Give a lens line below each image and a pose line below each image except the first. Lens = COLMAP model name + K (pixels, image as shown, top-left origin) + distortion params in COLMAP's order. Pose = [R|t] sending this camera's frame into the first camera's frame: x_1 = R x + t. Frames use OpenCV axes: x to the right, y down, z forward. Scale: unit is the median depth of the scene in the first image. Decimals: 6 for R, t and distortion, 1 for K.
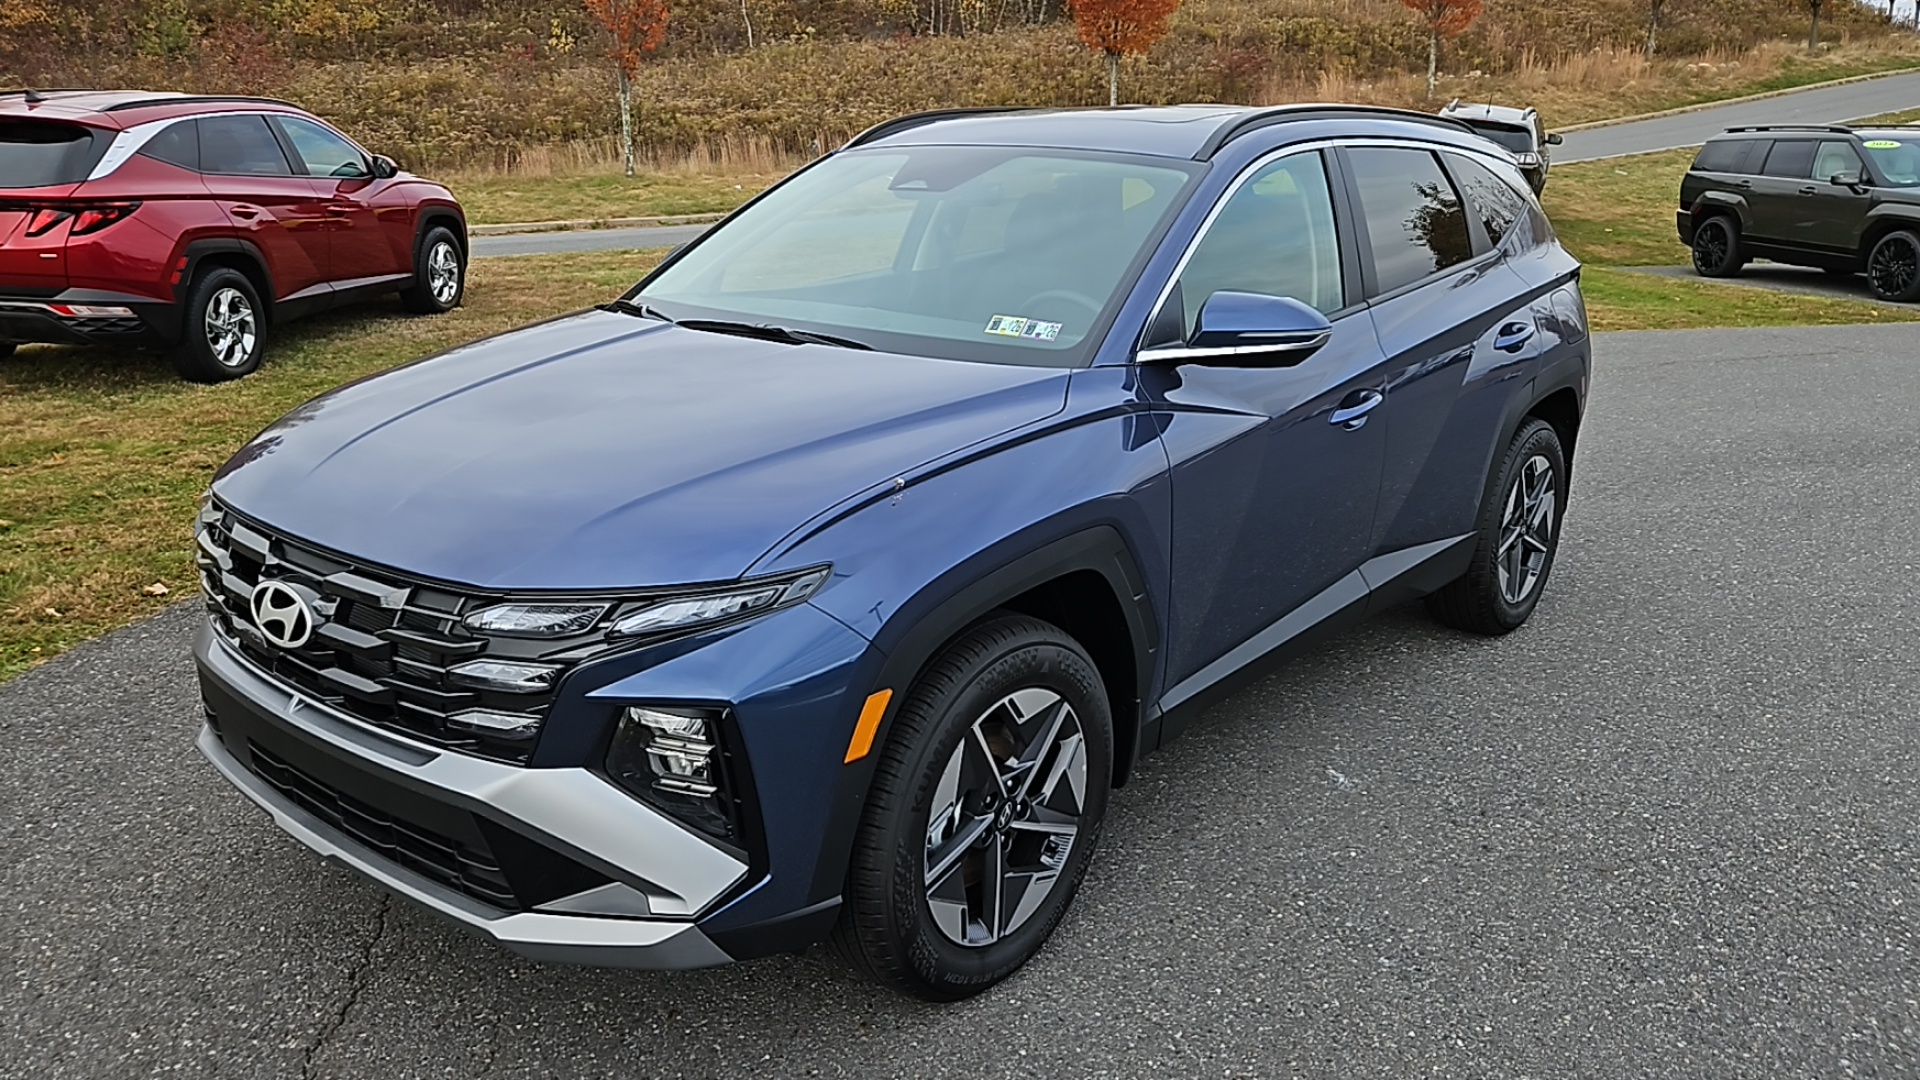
lens RADIAL K [[1418.9, 0, 960.0], [0, 1418.9, 540.0], [0, 0, 1]] dist [0.054179, -0.006036]
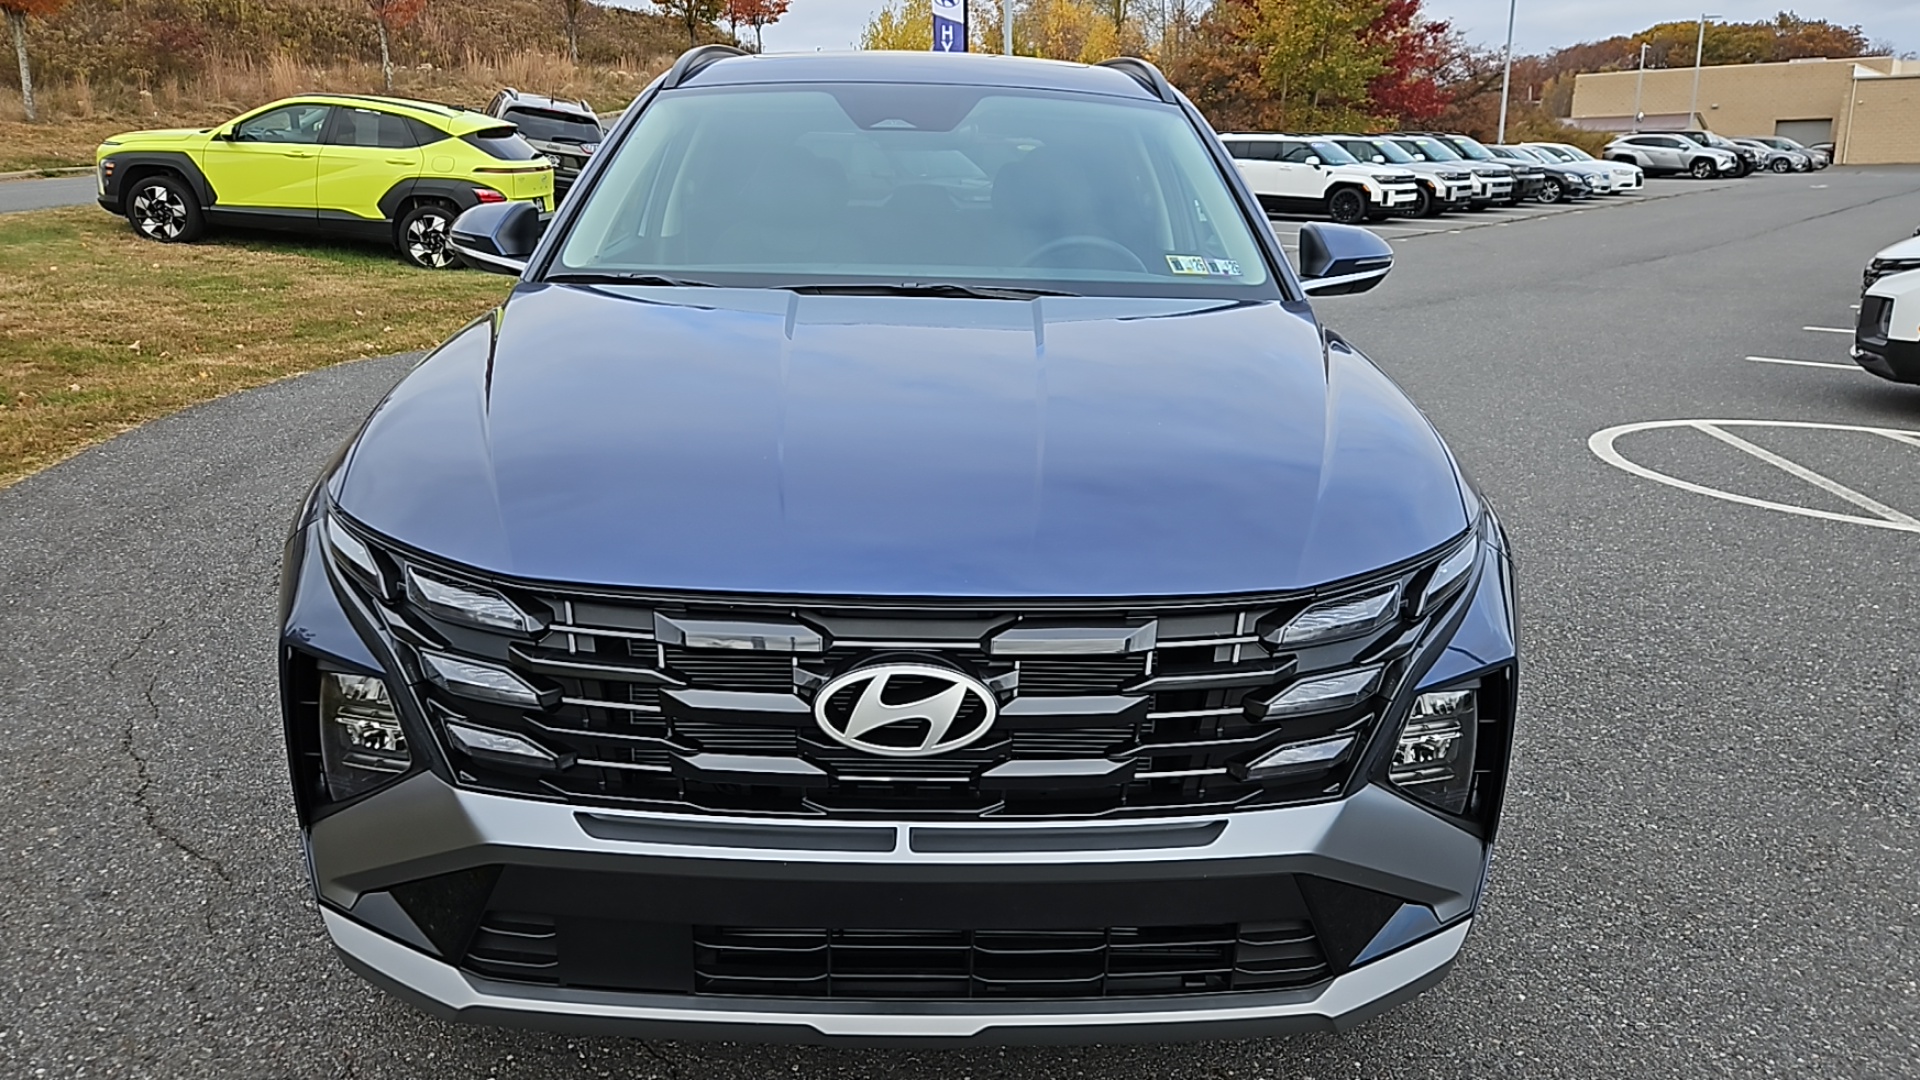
lens RADIAL K [[1418.9, 0, 960.0], [0, 1418.9, 540.0], [0, 0, 1]] dist [0.054179, -0.006036]
pose [[0.747015, -0.168594, 0.643075, -0.564207], [0.168383, 0.983750, 0.062310, -0.042723], [-0.643130, 0.061736, 0.763264, 0.298469]]
